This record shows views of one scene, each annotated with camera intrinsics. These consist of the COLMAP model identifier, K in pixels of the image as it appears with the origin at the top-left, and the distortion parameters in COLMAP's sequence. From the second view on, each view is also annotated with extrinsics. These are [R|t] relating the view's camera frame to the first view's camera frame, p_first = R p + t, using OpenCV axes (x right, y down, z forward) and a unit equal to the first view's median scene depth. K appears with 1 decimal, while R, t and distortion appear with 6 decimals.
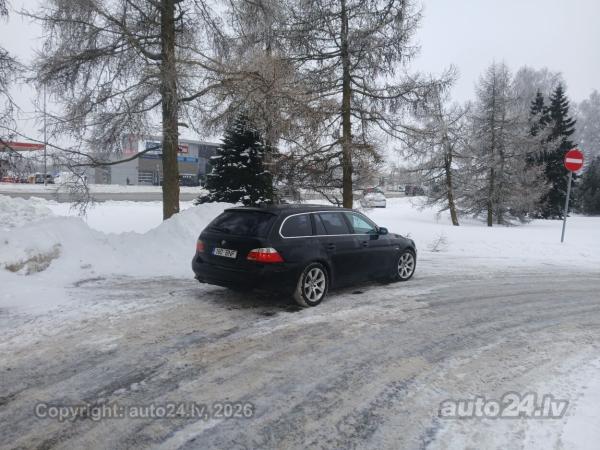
lens RADIAL K [[452.4, 0, 300.0], [0, 452.4, 225.0], [0, 0, 1]] dist [0.093101, -0.135547]
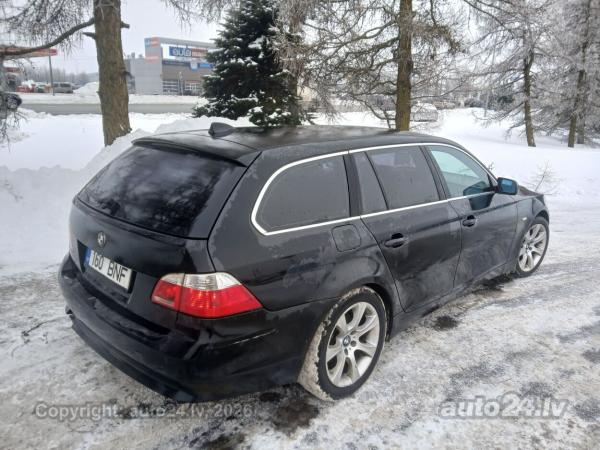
lens RADIAL K [[457.0, 0, 300.0], [0, 457.0, 225.0], [0, 0, 1]] dist [-0.002480, -0.009157]
pose [[0.997004, 0.020262, -0.074653, 0.006949], [-0.005913, 0.982224, 0.187621, -0.019172], [0.077128, -0.186618, 0.979400, 0.303438]]
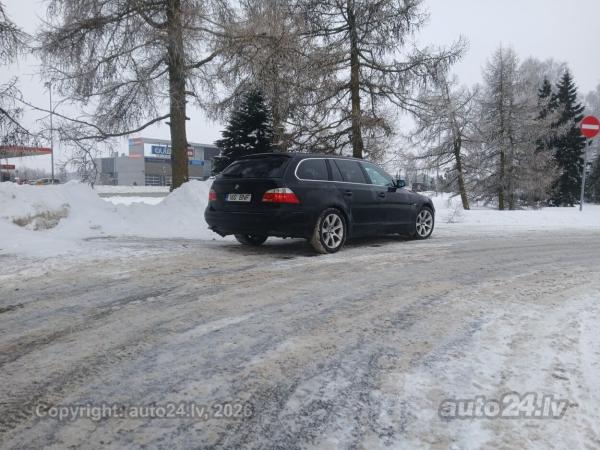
lens RADIAL K [[452.4, 0, 300.0], [0, 452.4, 225.0], [0, 0, 1]] dist [0.093101, -0.135547]
pose [[0.999599, -0.024798, -0.013653, -0.011037], [0.024648, 0.999635, -0.011048, 0.061134], [0.013922, 0.010707, 0.999846, 0.018929]]
